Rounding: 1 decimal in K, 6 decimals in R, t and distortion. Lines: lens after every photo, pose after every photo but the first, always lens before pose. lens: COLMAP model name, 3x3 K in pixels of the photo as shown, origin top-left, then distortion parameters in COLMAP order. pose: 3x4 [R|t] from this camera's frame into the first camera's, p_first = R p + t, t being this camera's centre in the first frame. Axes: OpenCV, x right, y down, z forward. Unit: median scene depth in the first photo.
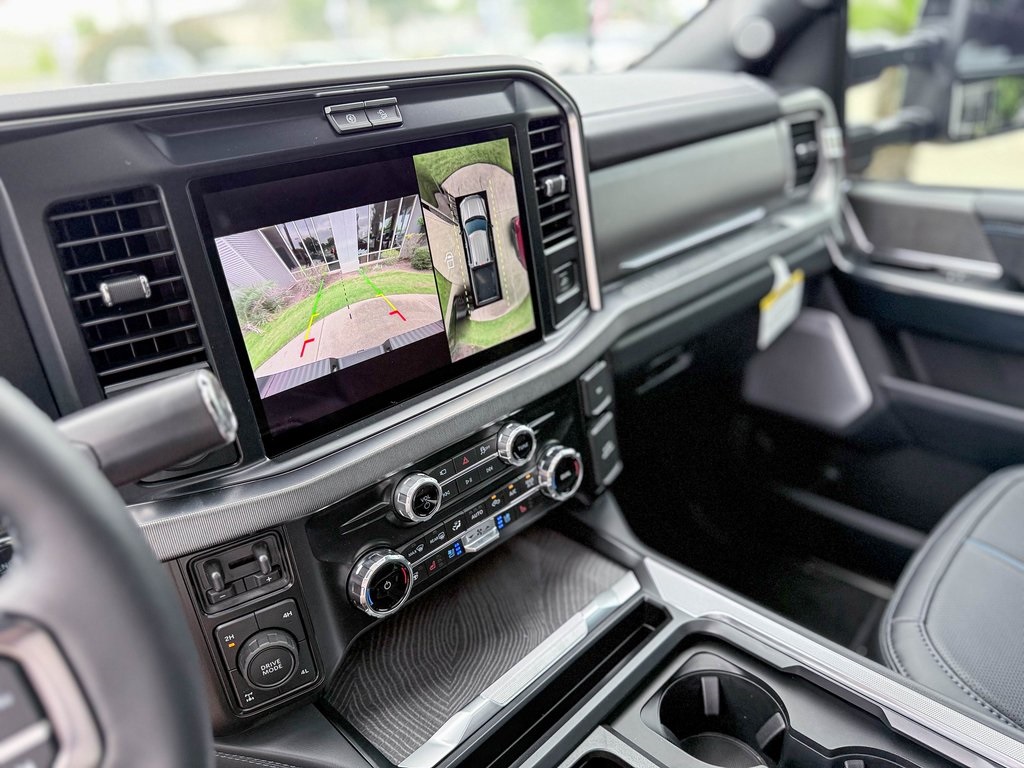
lens RADIAL K [[735.3, 0, 513.8], [0, 735.3, 382.8], [0, 0, 1]] dist [0.005677, -0.028134]
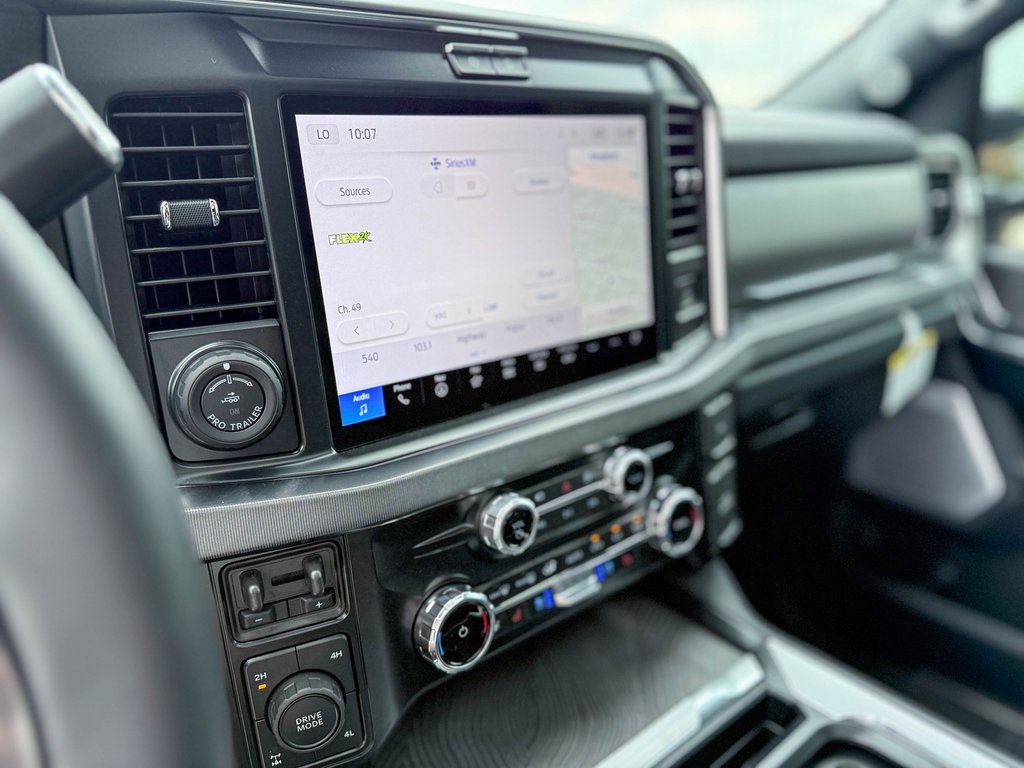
lens RADIAL K [[735.3, 0, 513.2], [0, 735.3, 383.3], [0, 0, 1]] dist [0.005677, -0.028134]
pose [[0.994277, 0.077591, -0.073439, -0.070401], [-0.085306, 0.990428, -0.108516, 0.080408], [0.064316, 0.114160, 0.991378, 0.168446]]
